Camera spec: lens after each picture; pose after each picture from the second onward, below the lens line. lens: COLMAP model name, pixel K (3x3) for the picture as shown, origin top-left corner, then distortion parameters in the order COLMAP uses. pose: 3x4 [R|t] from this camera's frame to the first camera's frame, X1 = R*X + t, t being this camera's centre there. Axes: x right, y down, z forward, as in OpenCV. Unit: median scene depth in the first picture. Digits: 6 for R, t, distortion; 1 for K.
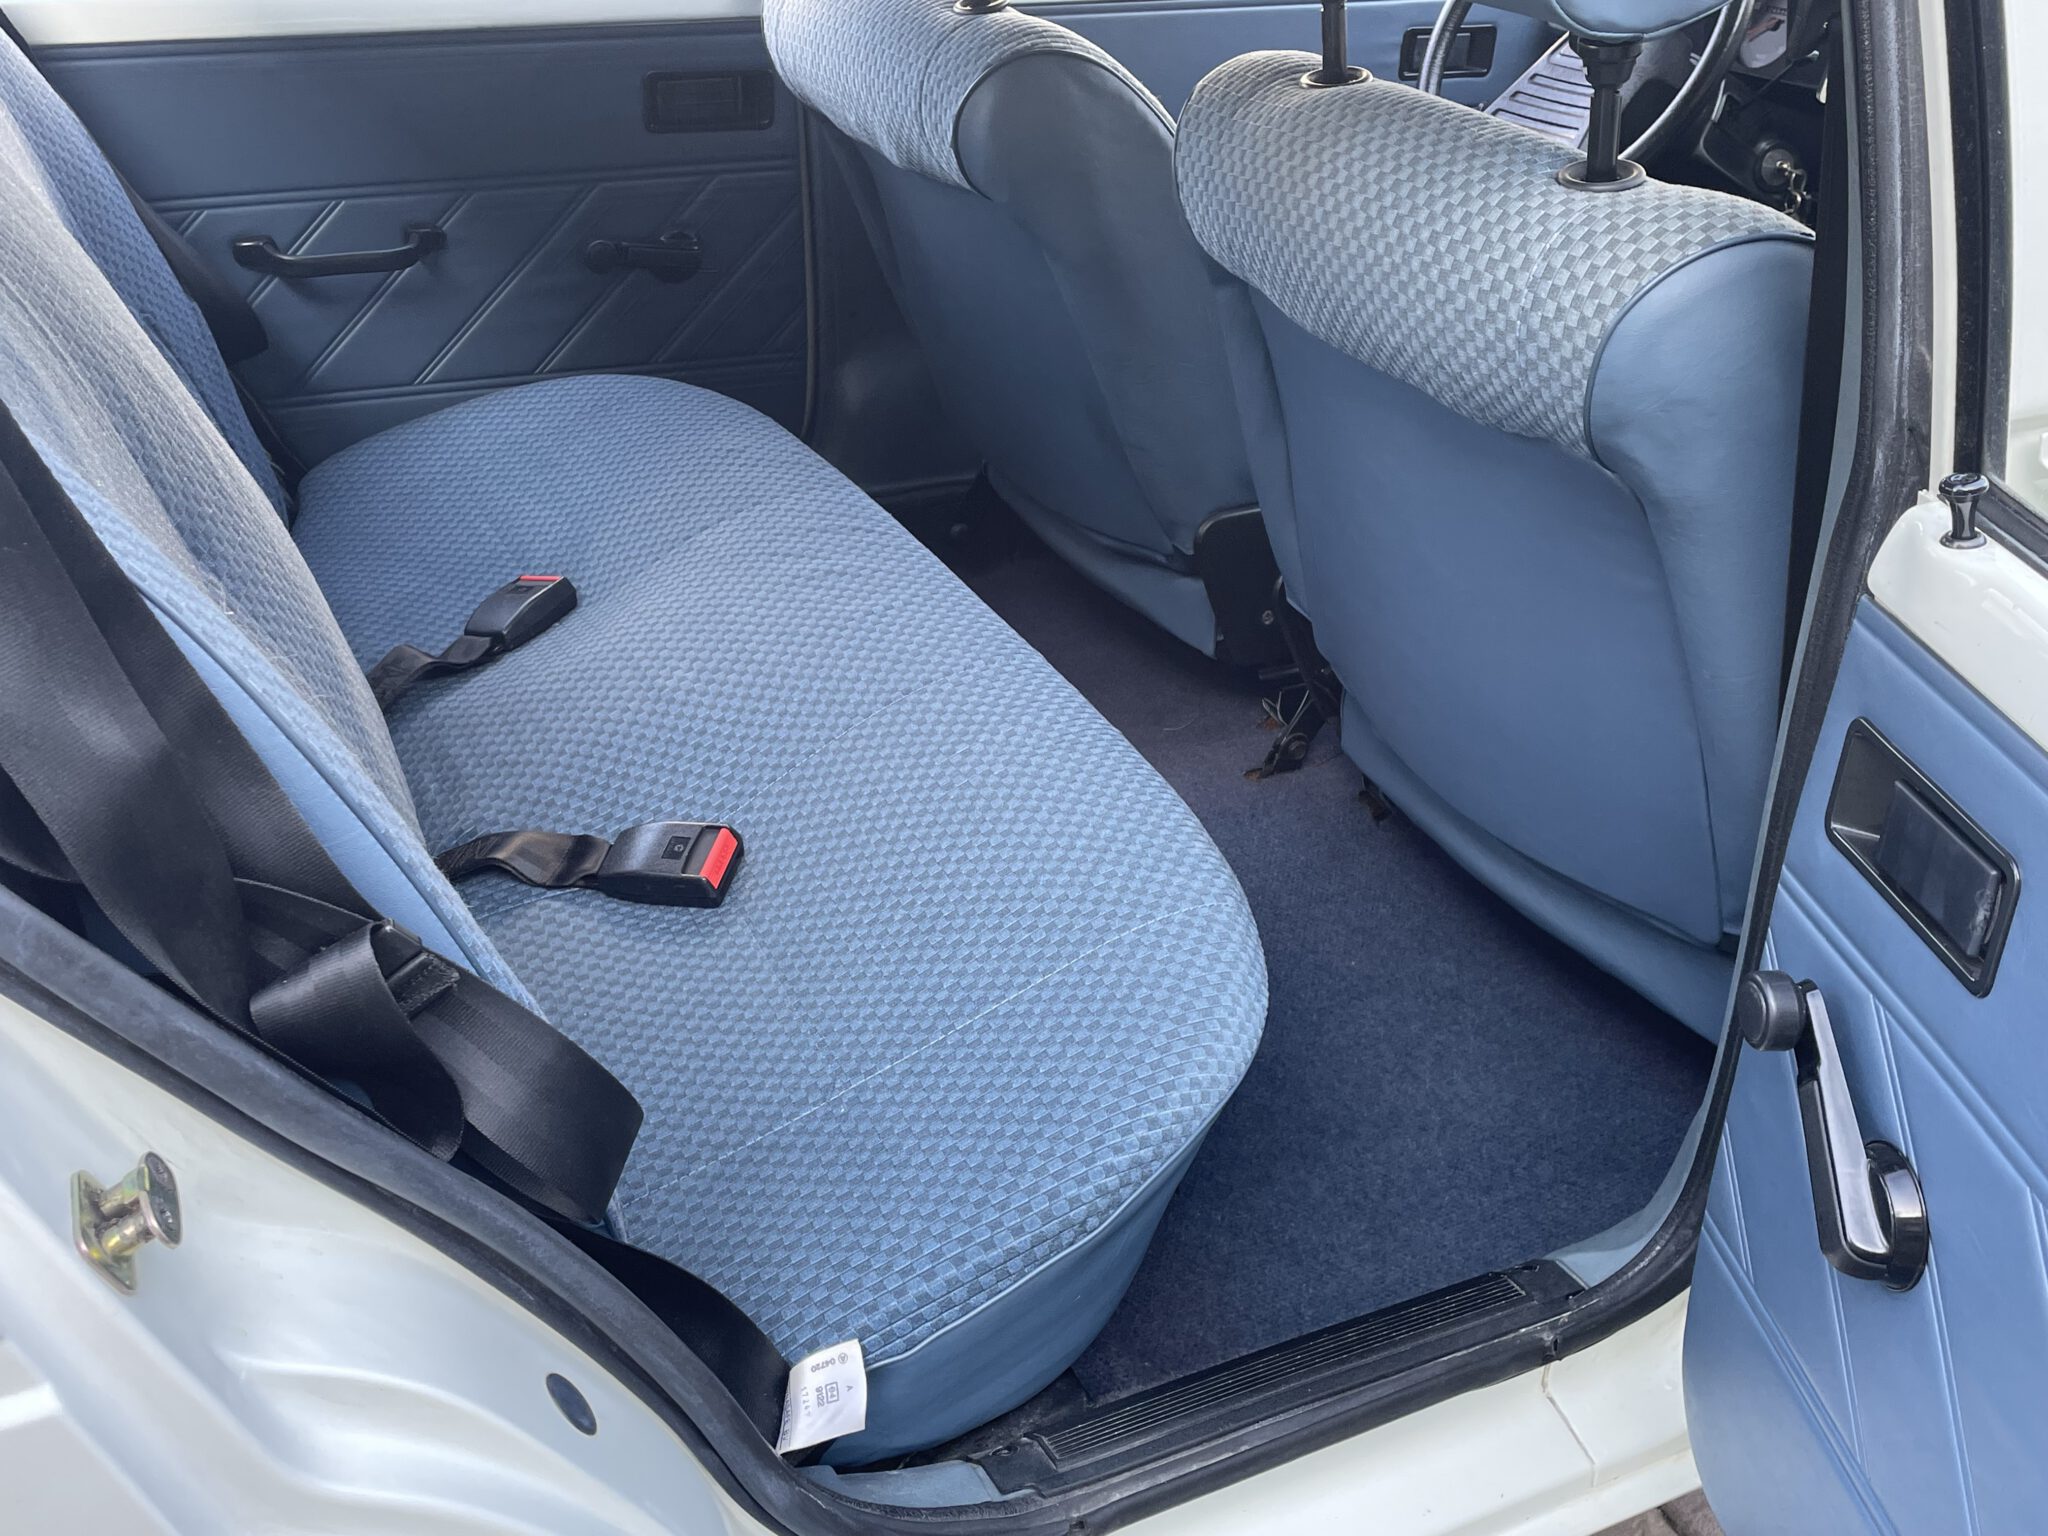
lens RADIAL K [[1972.2, 0, 1027.2], [0, 1972.2, 780.4], [0, 0, 1]] dist [0.037076, 0.000000]
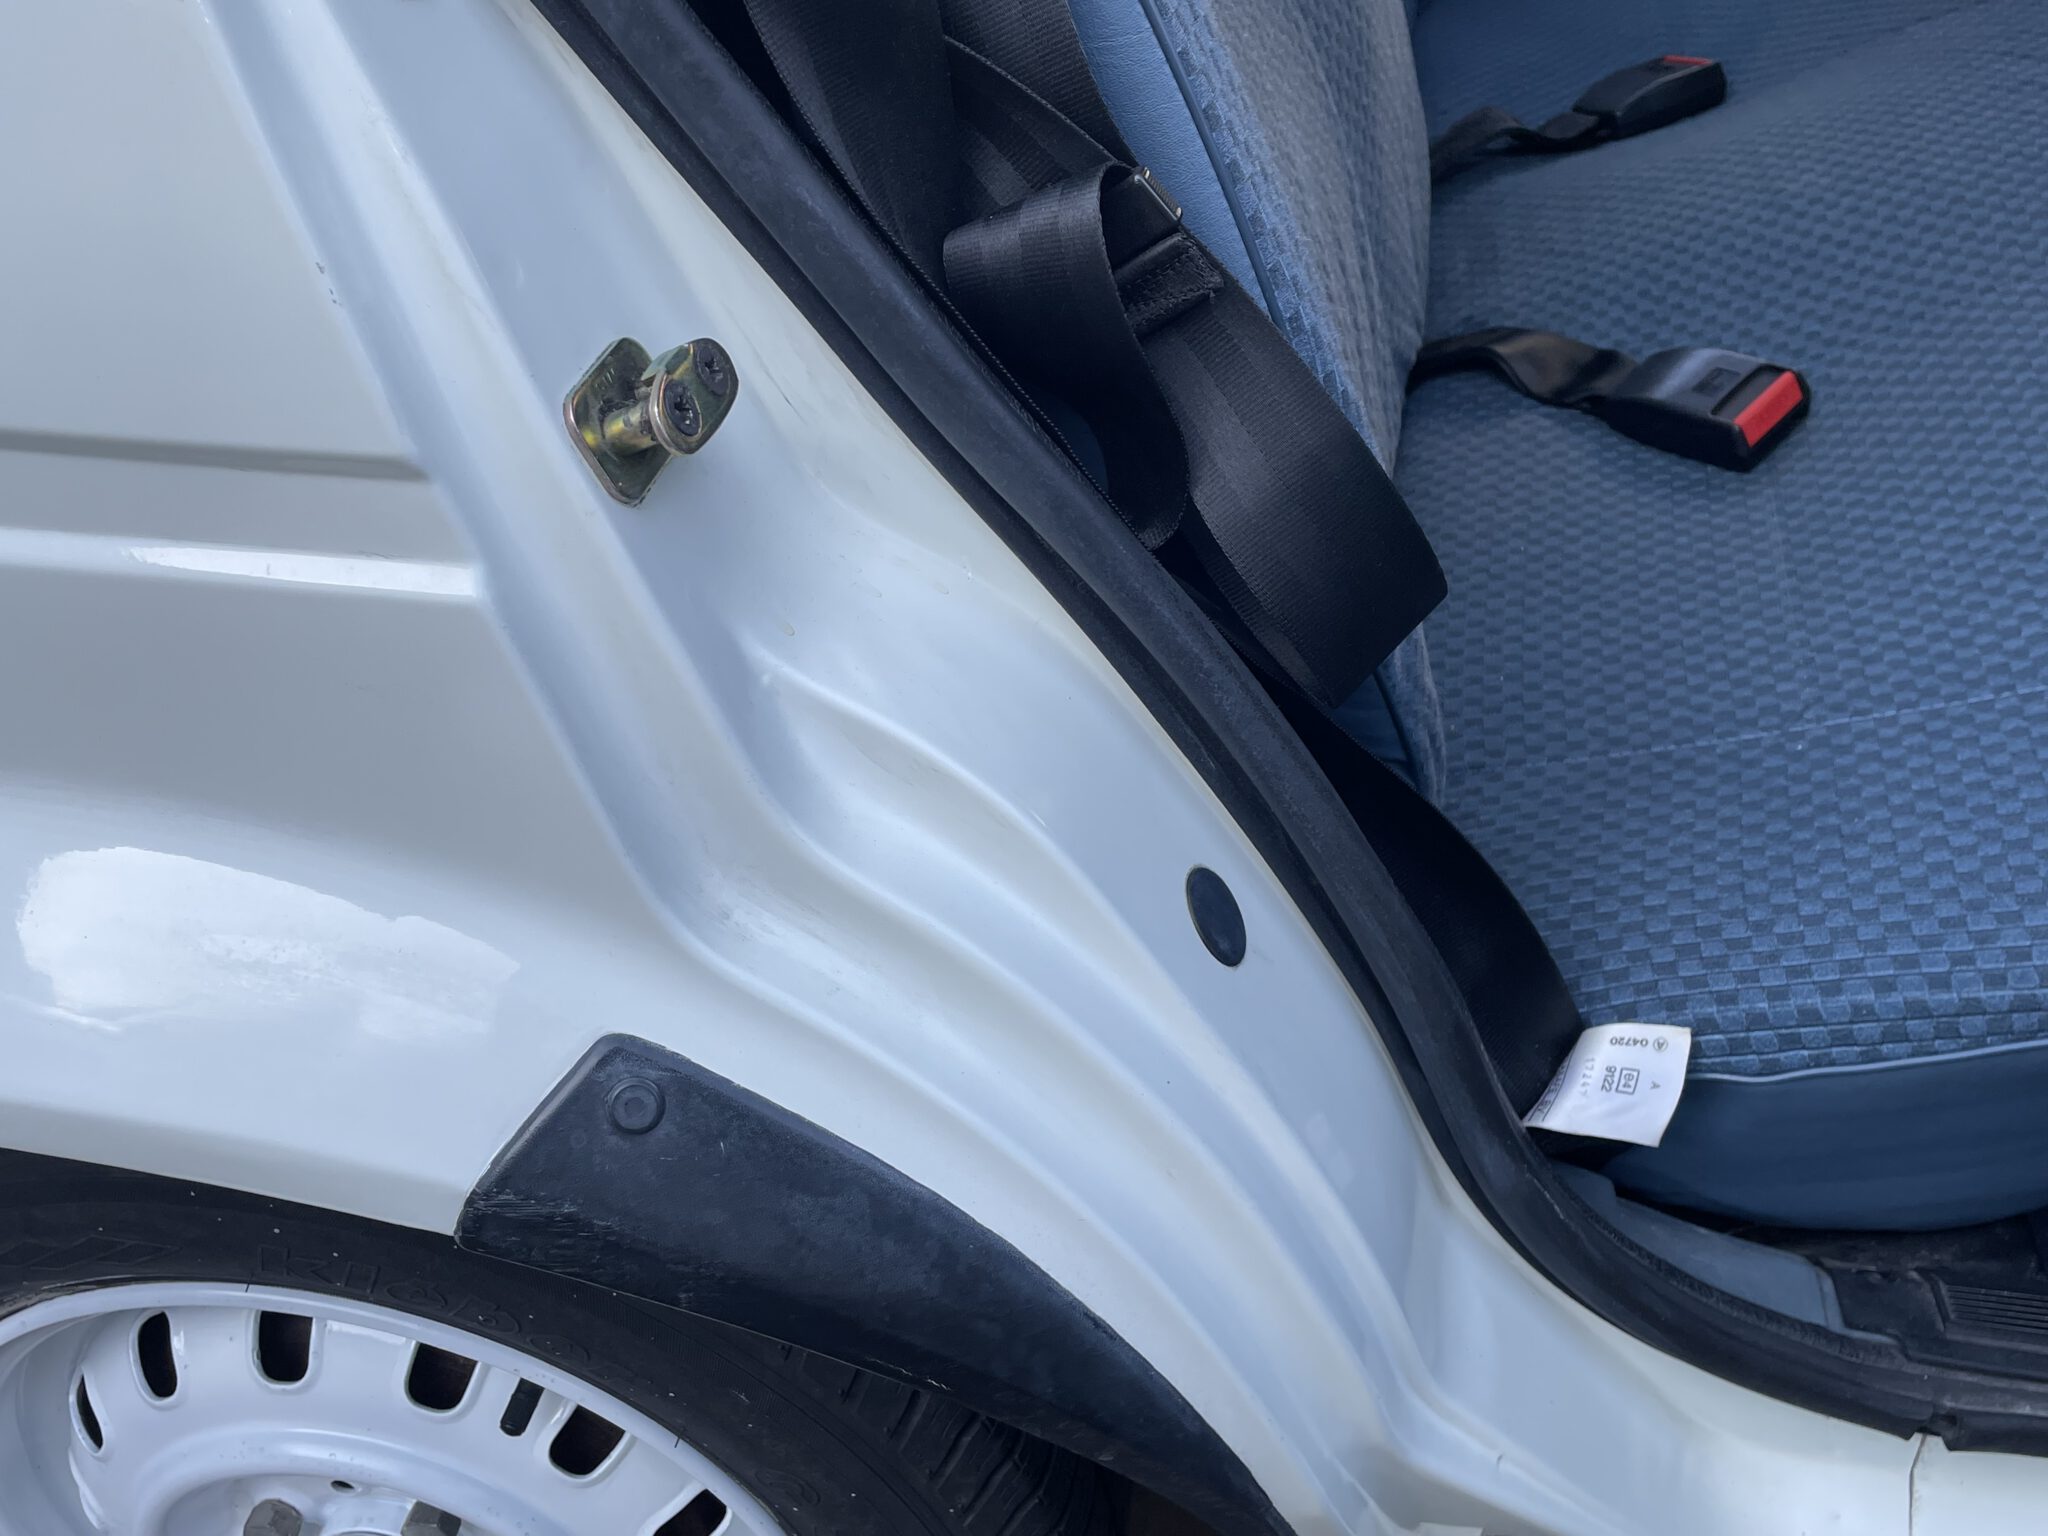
lens RADIAL K [[1972.2, 0, 1041.2], [0, 1972.2, 764.6], [0, 0, 1]] dist [0.037076, 0.000000]
pose [[0.806237, 0.305043, -0.506883, 0.052305], [-0.233125, 0.951301, 0.201690, 0.099444], [0.543722, -0.044443, 0.838088, 0.274903]]
